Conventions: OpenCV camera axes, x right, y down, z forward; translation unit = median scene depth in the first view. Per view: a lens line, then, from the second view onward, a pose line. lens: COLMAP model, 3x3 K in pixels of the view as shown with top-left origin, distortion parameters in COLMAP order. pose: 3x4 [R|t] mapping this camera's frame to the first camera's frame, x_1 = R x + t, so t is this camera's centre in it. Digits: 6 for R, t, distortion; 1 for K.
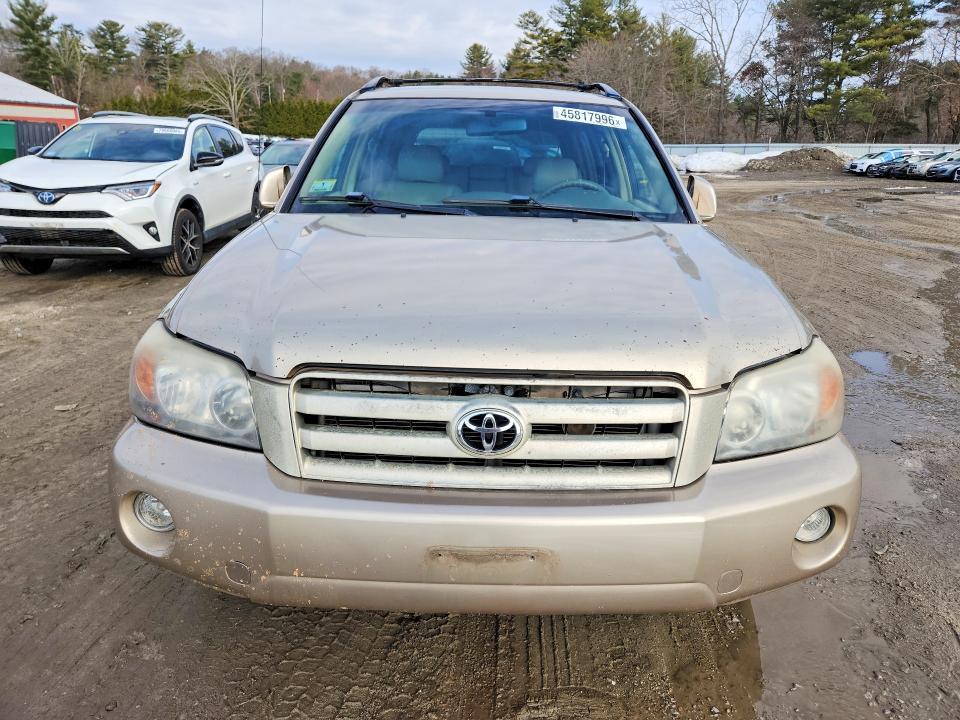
lens RADIAL K [[653.2, 0, 479.2], [0, 653.2, 359.8], [0, 0, 1]] dist [0.039951, -0.038168]
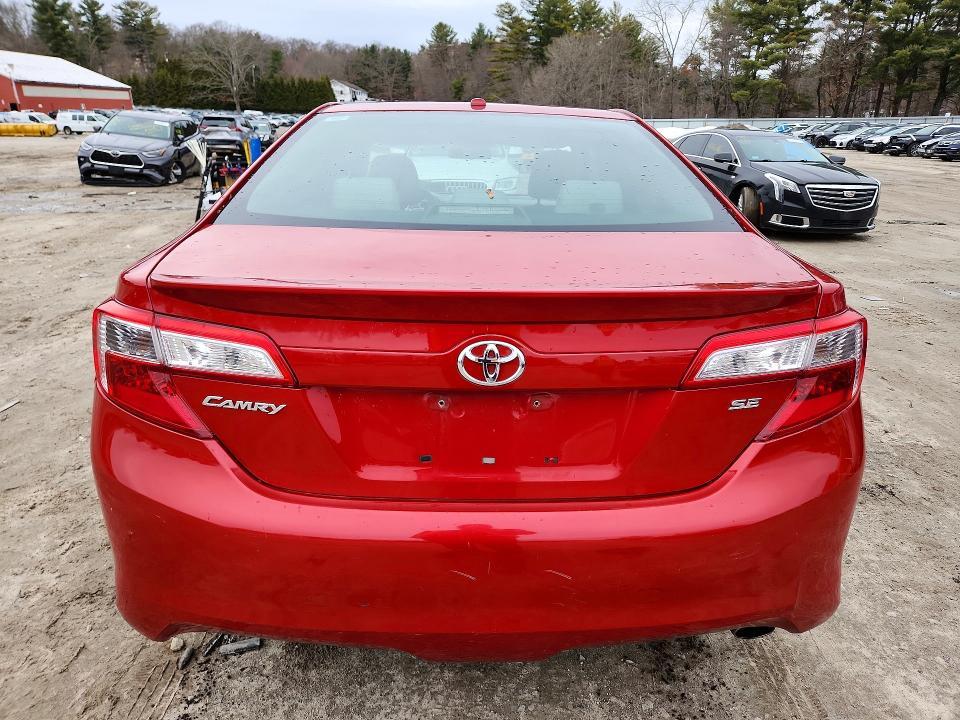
lens RADIAL K [[653.2, 0, 481.8], [0, 653.2, 368.0], [0, 0, 1]] dist [0.039951, -0.038168]
pose [[0.995961, -0.037528, 0.081565, -0.084503], [0.033453, 0.998151, 0.050757, 0.056263], [-0.083319, -0.047823, 0.995375, -0.188889]]
